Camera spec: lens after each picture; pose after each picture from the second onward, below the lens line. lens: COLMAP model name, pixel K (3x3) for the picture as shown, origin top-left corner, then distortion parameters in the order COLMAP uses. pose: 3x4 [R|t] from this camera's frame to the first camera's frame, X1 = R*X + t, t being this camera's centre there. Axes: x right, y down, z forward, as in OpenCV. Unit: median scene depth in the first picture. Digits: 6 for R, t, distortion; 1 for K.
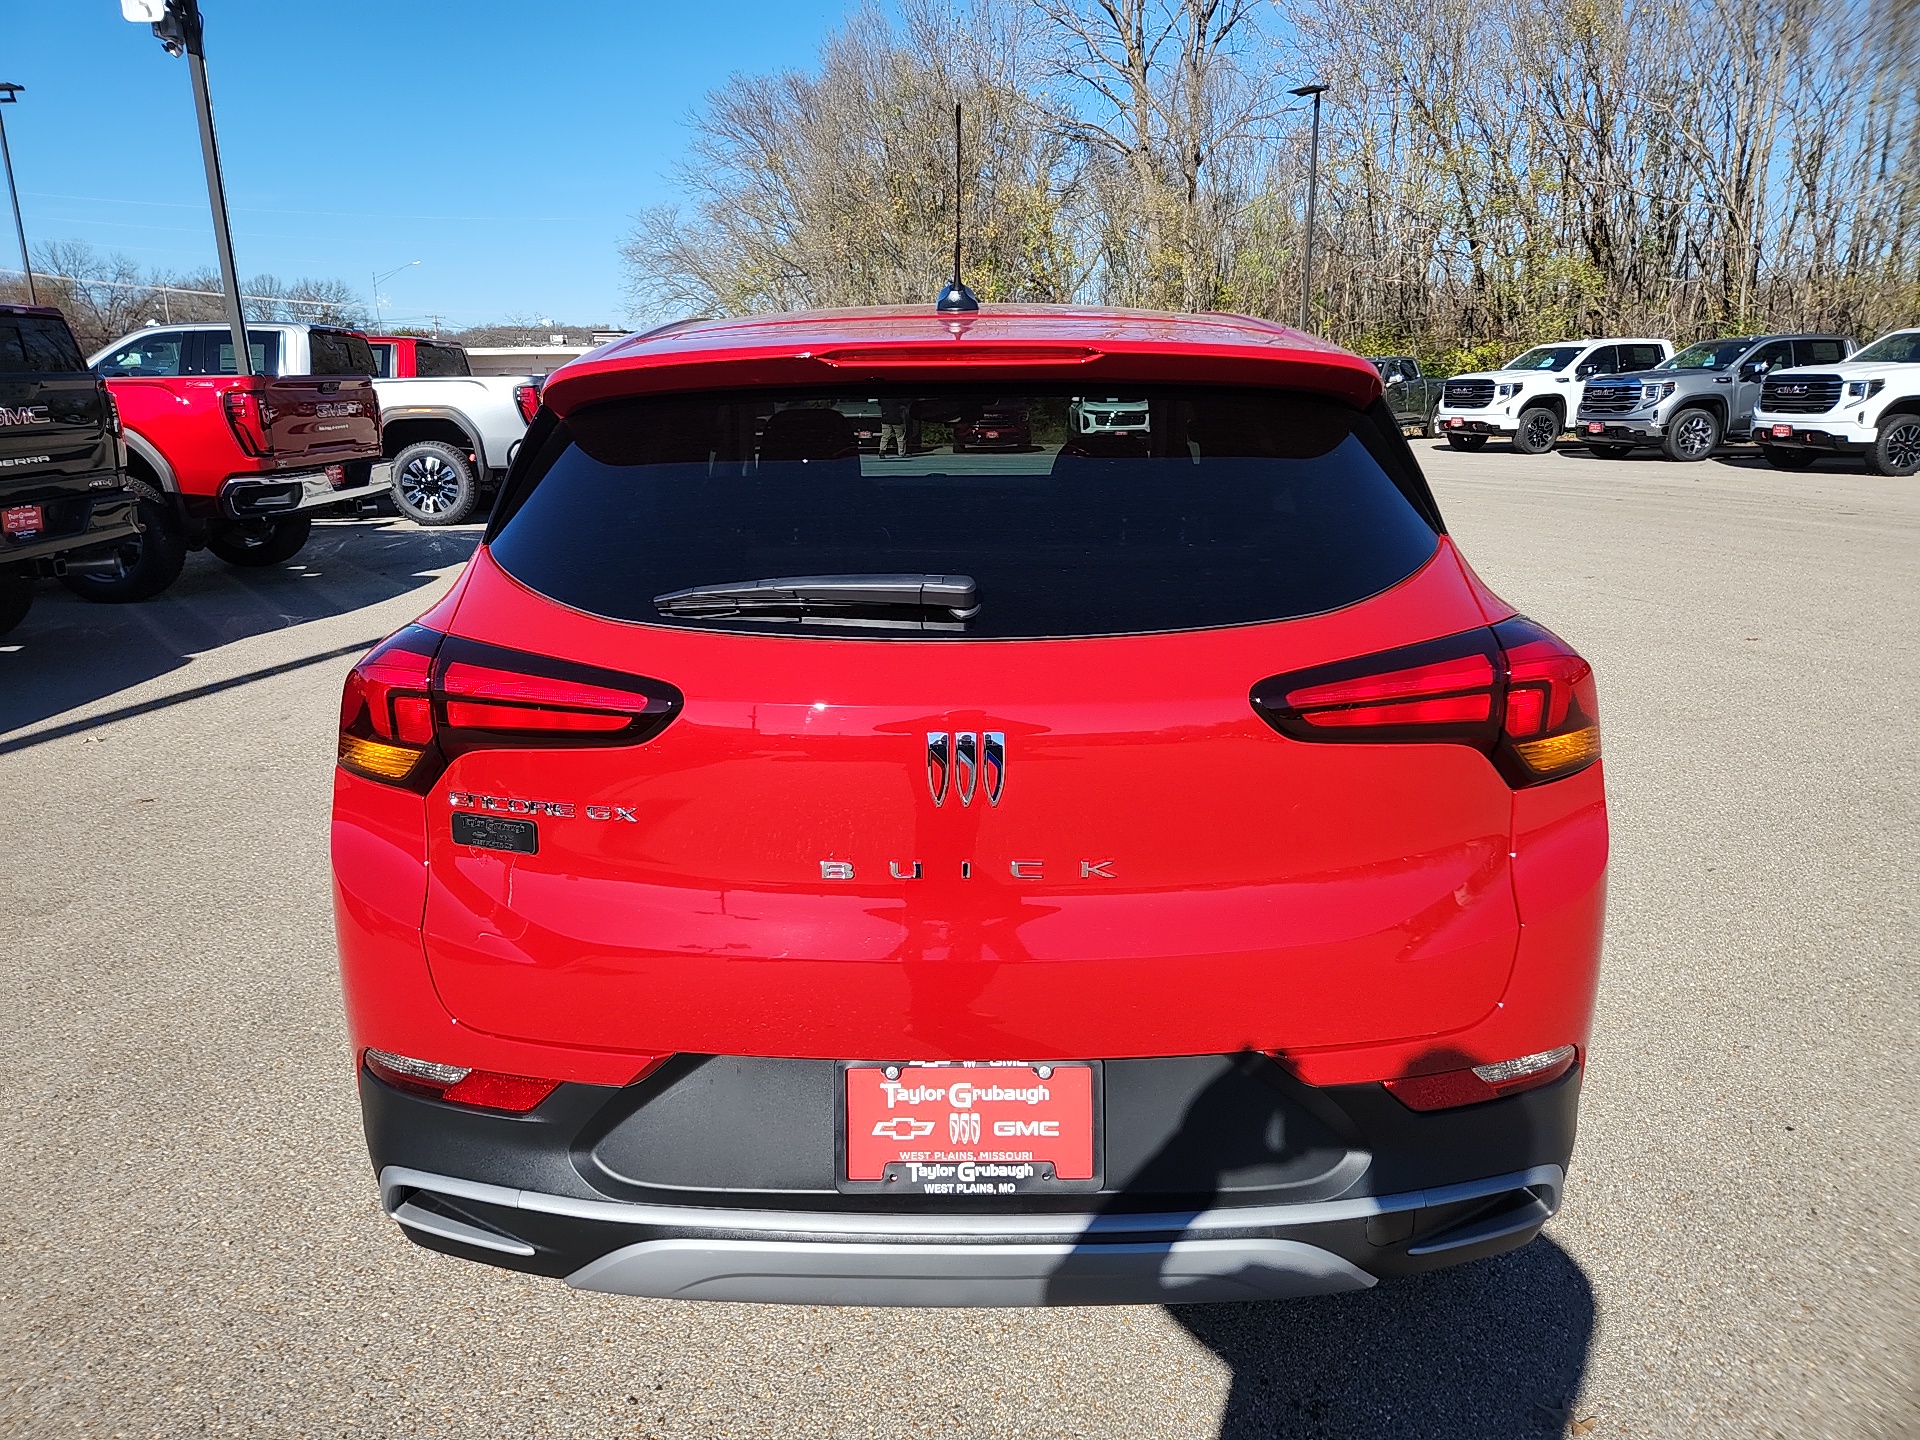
lens RADIAL K [[1290.6, 0, 960.0], [0, 1290.6, 720.0], [0, 0, 1]] dist [0.045959, -0.000019]
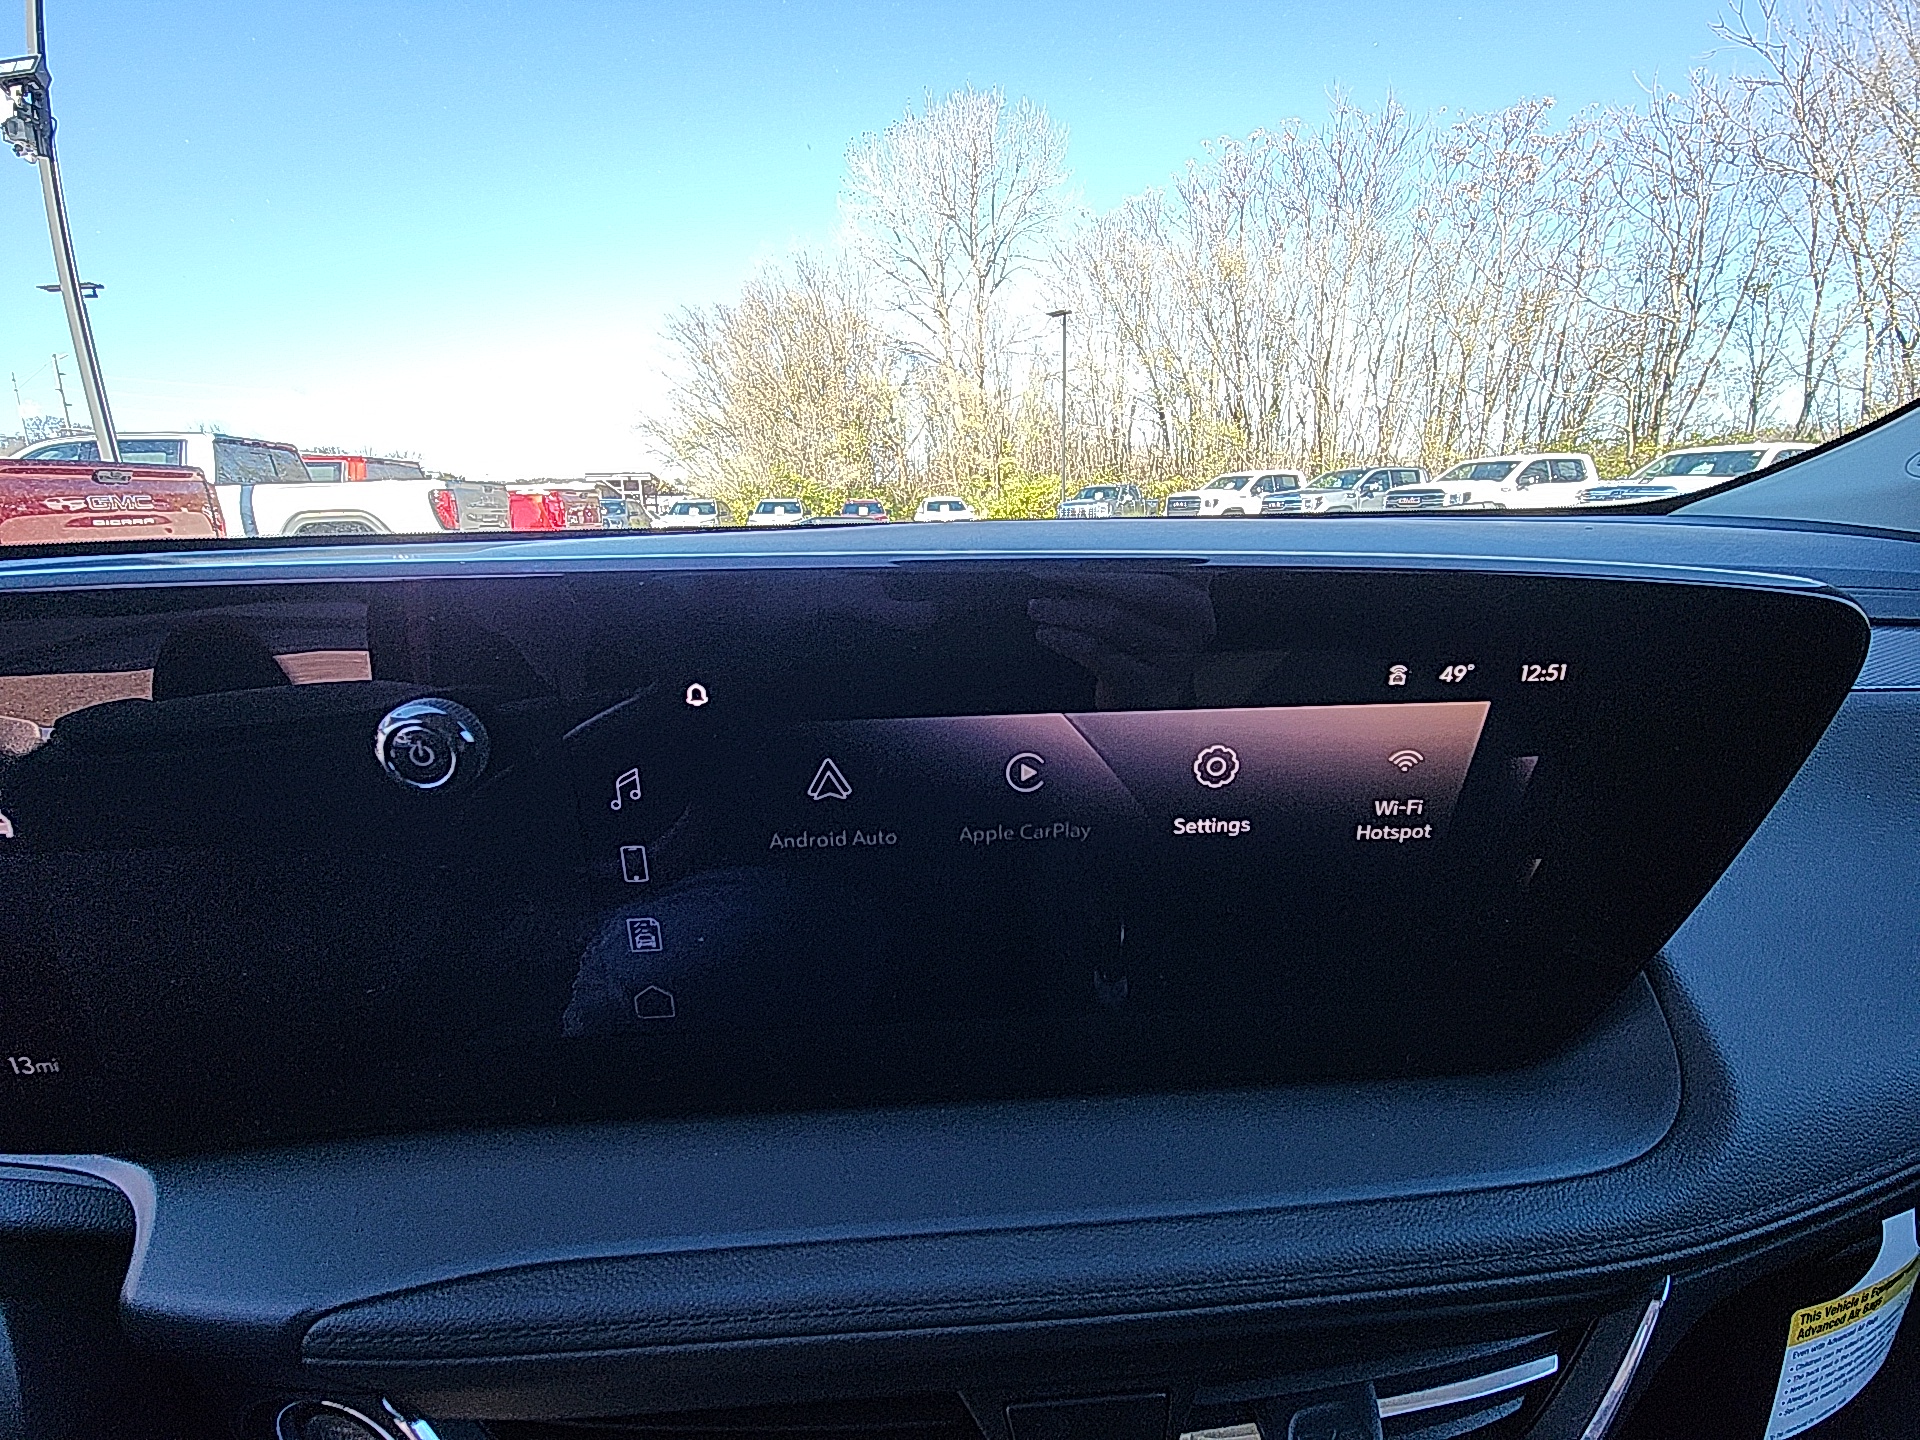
lens RADIAL K [[778.8, 0, 949.8], [0, 778.8, 715.3], [0, 0, 1]] dist [0.002784, 0.000206]
pose [[0.990344, -0.045006, 0.131126, -0.003822], [0.044305, 0.998984, 0.008255, -0.020094], [-0.131364, -0.002366, 0.991331, 0.101898]]
